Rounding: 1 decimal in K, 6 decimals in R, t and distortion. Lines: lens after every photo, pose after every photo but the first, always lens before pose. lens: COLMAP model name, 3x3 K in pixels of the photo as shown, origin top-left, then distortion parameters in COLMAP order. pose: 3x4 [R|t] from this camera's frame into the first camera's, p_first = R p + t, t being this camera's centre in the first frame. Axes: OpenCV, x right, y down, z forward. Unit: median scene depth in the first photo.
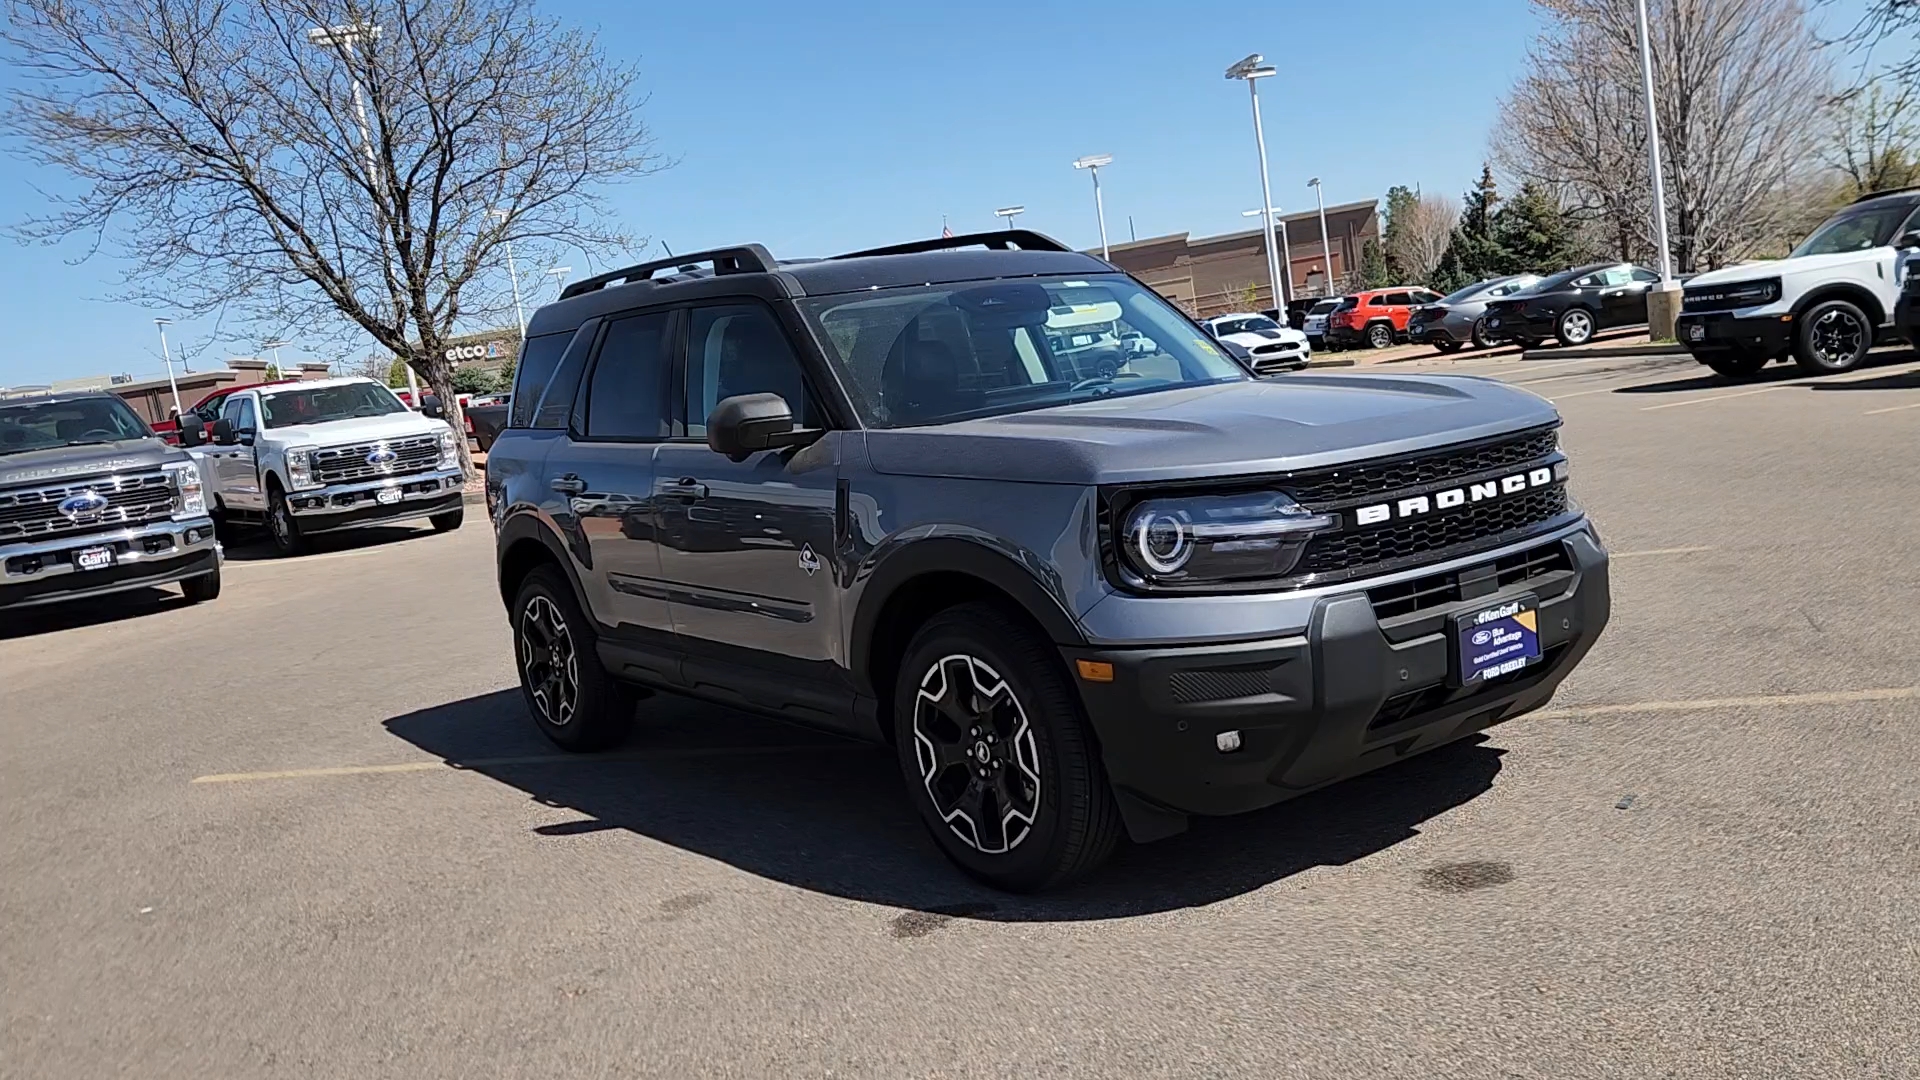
lens RADIAL K [[1622.9, 0, 948.5], [0, 1622.9, 546.8], [0, 0, 1]] dist [0.040475, -0.032960]
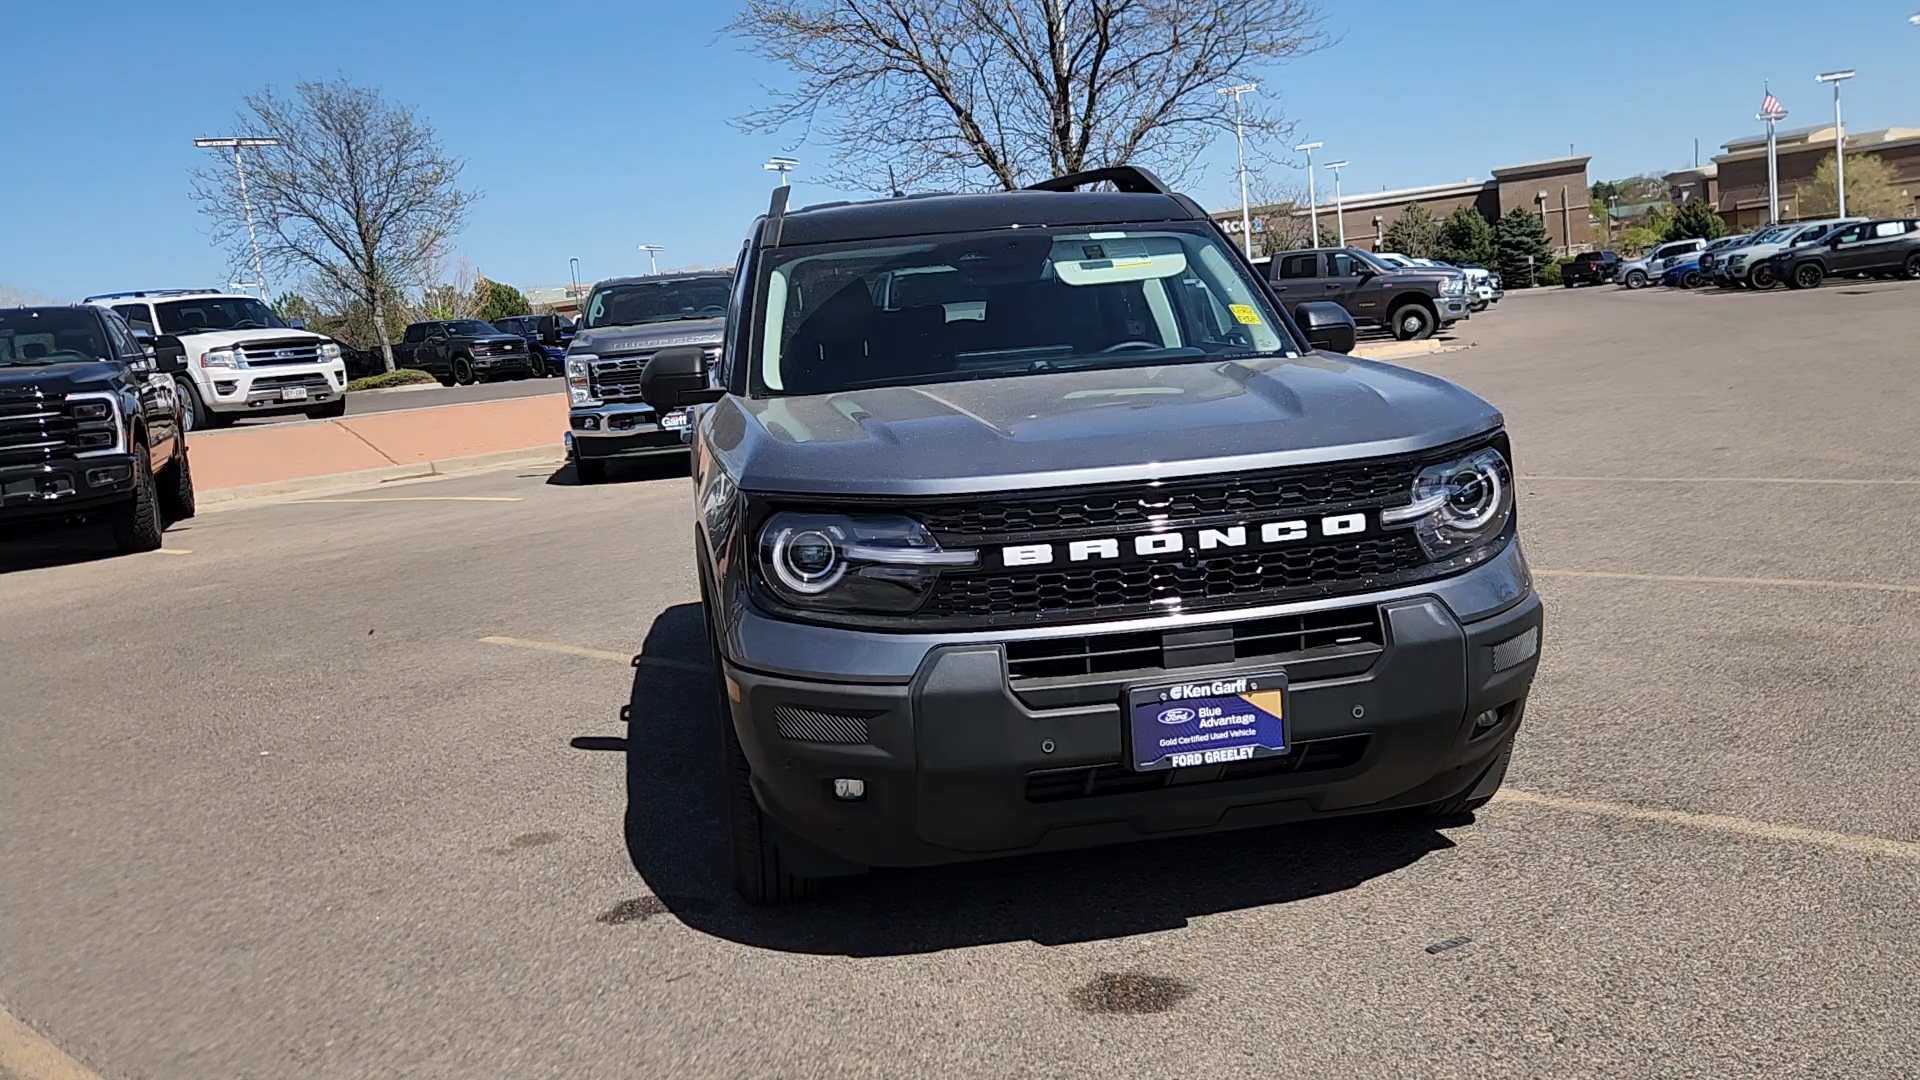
lens RADIAL K [[1622.9, 0, 948.6], [0, 1622.9, 544.3], [0, 0, 1]] dist [0.040475, -0.032960]
pose [[0.890354, 0.111560, -0.441389, 0.524586], [-0.078577, 0.992619, 0.092379, -0.088168], [0.448436, -0.047567, 0.892548, 0.201618]]
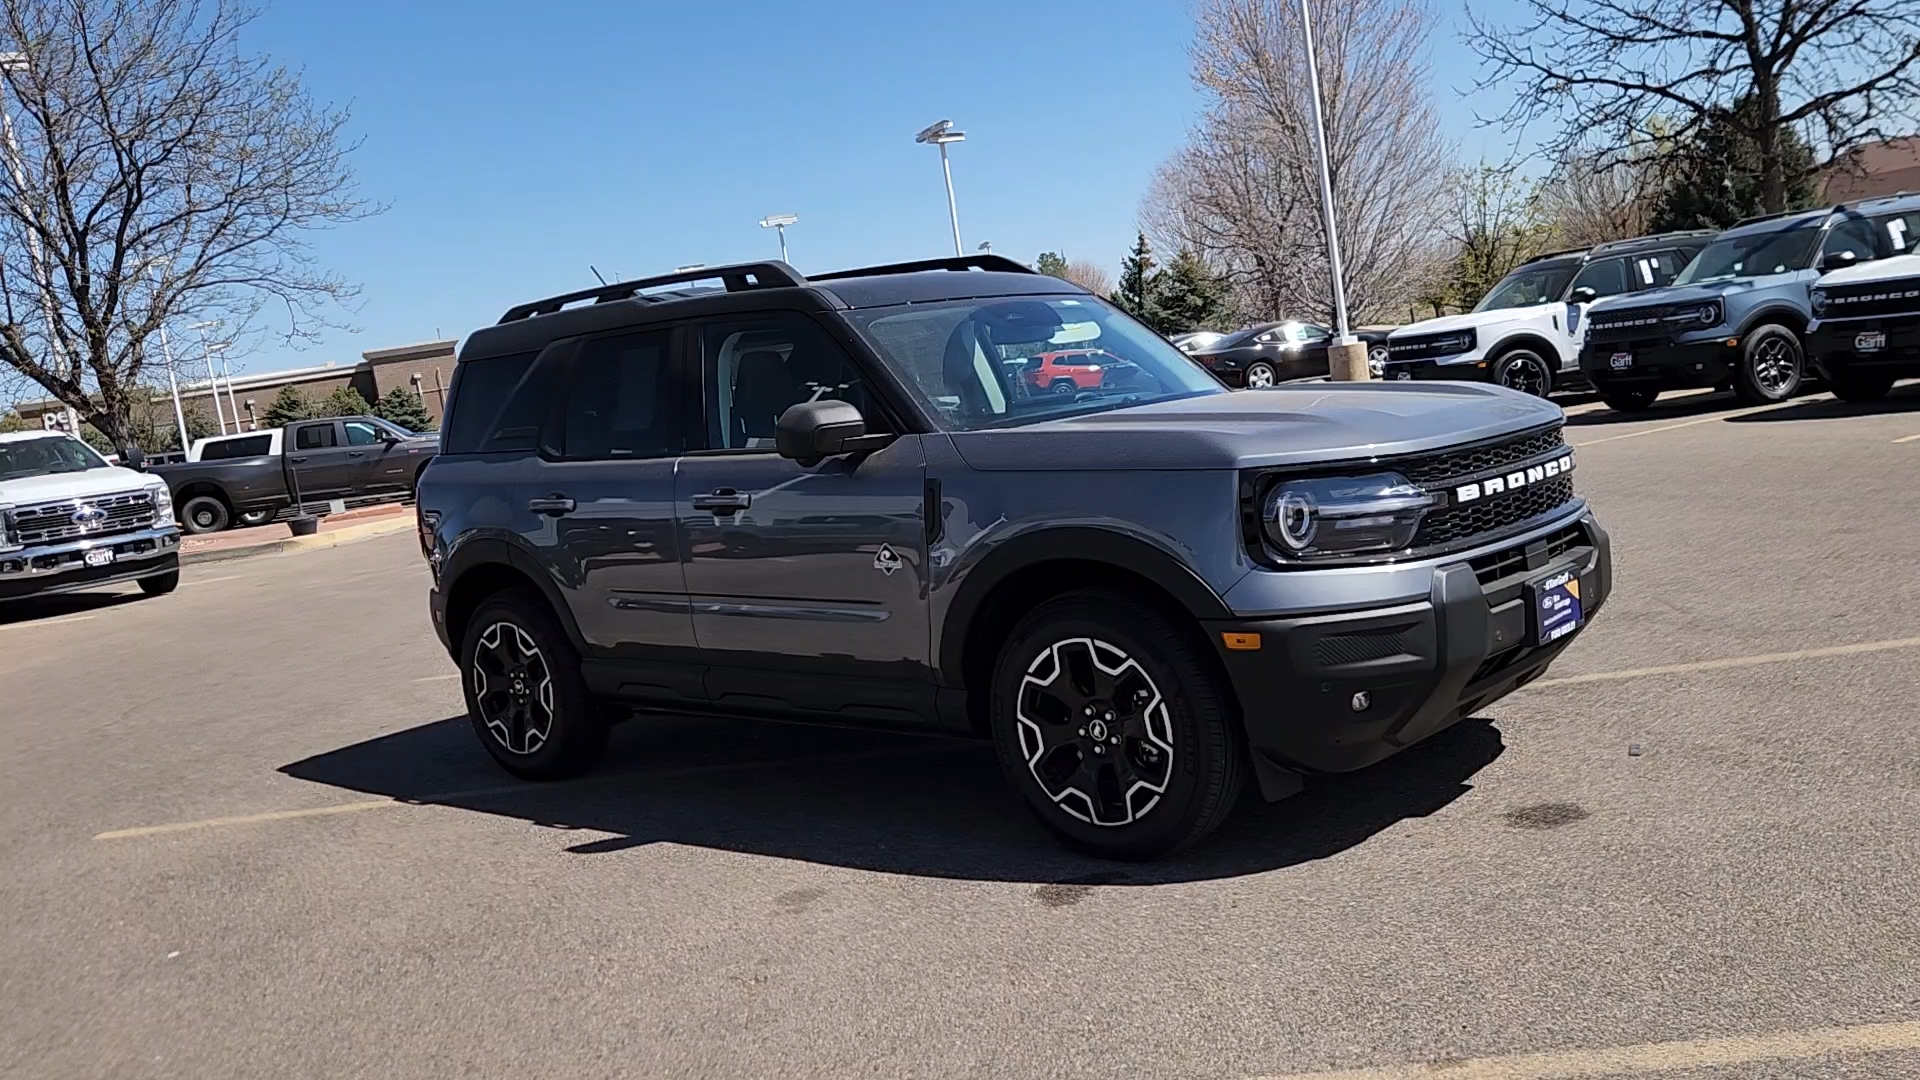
lens RADIAL K [[1622.9, 0, 946.8], [0, 1622.9, 547.1], [0, 0, 1]] dist [0.040475, -0.032960]
pose [[0.978603, -0.022652, 0.204505, -0.280803], [0.030126, 0.998984, -0.033507, 0.038711], [-0.203538, 0.038951, 0.978292, -0.017570]]
